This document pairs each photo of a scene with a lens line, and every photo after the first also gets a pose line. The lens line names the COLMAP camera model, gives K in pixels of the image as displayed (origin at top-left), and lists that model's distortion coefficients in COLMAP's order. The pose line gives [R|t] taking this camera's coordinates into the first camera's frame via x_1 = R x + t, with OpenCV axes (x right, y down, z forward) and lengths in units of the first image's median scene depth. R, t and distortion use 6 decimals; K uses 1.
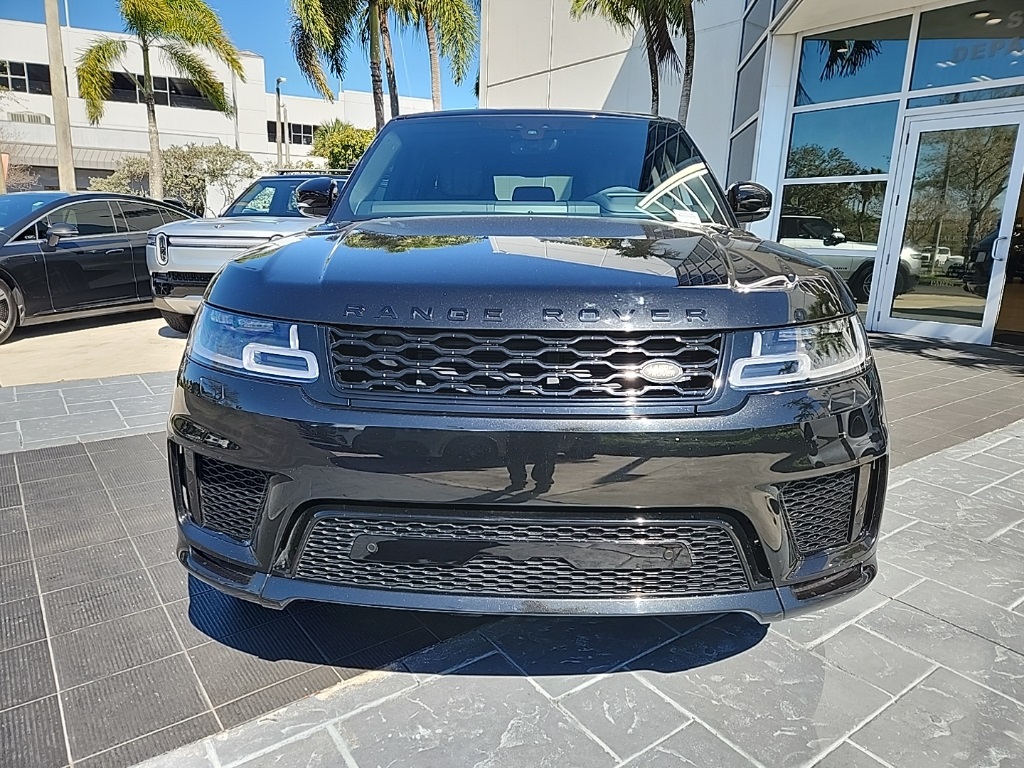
lens RADIAL K [[685.4, 0, 514.0], [0, 685.4, 383.5], [0, 0, 1]] dist [0.068109, -0.048742]
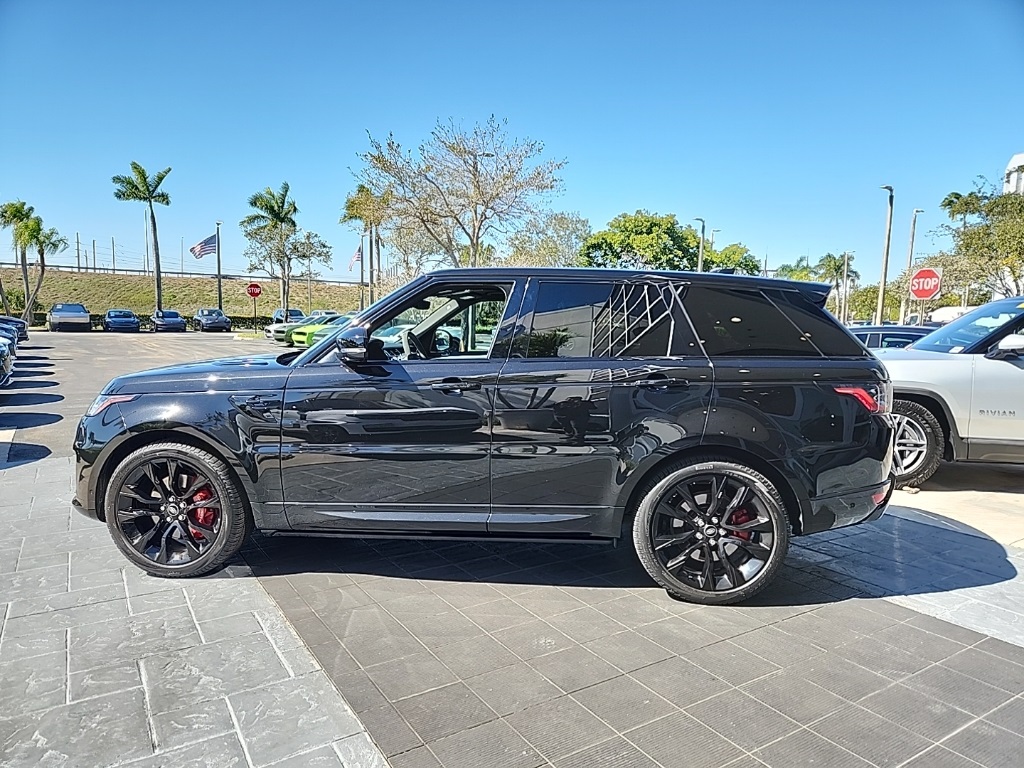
lens RADIAL K [[685.4, 0, 507.2], [0, 685.4, 388.8], [0, 0, 1]] dist [0.068109, -0.048742]
pose [[-0.091444, 0.070977, -0.993277, 1.456228], [-0.231912, 0.968512, 0.090558, -0.346914], [0.968429, 0.238634, -0.072104, 1.344210]]
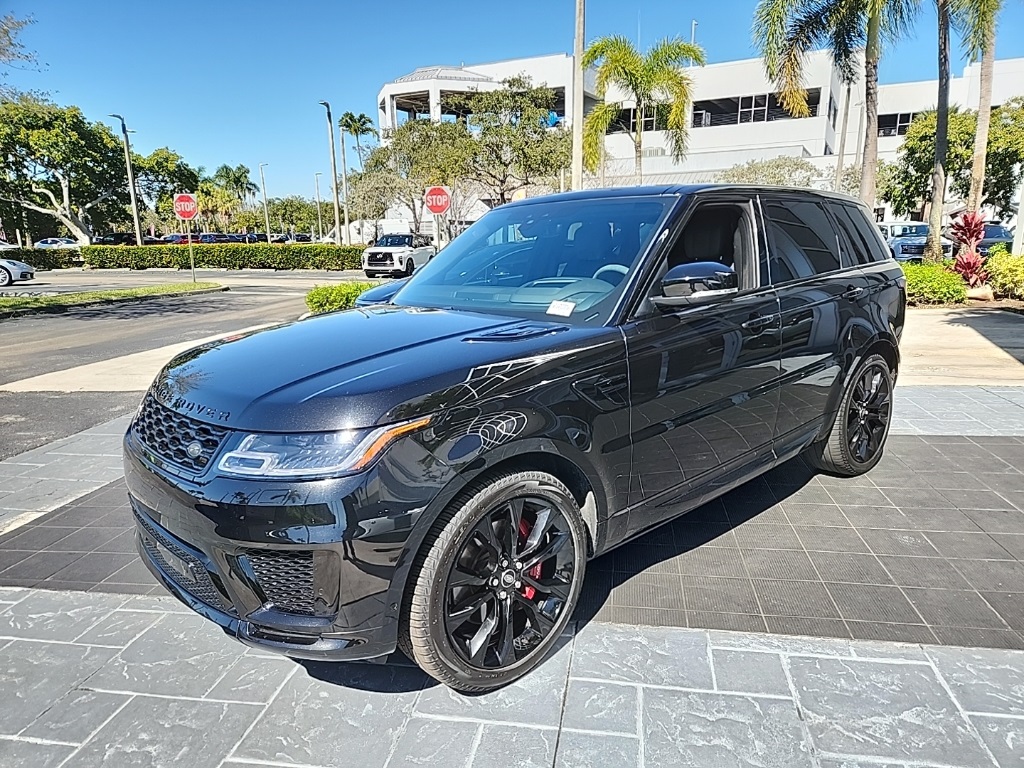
lens RADIAL K [[685.4, 0, 518.9], [0, 685.4, 392.2], [0, 0, 1]] dist [0.068109, -0.048742]
pose [[0.686775, 0.122031, -0.716554, 0.840156], [-0.113510, 0.991718, 0.060099, -0.148305], [0.717953, 0.040061, 0.694938, 0.209433]]
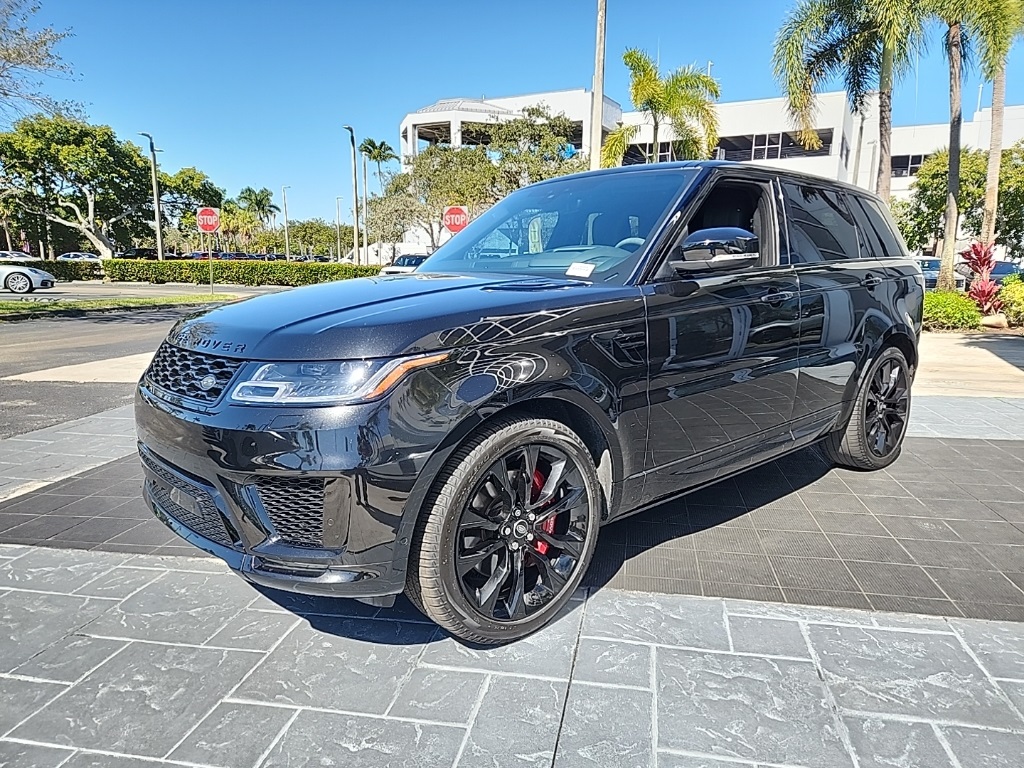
lens RADIAL K [[685.4, 0, 526.0], [0, 685.4, 380.9], [0, 0, 1]] dist [0.068109, -0.048742]
pose [[0.679509, 0.100123, -0.726803, 0.839110], [-0.142293, 0.989819, 0.003322, -0.058336], [0.719736, 0.101162, 0.686838, 0.216474]]
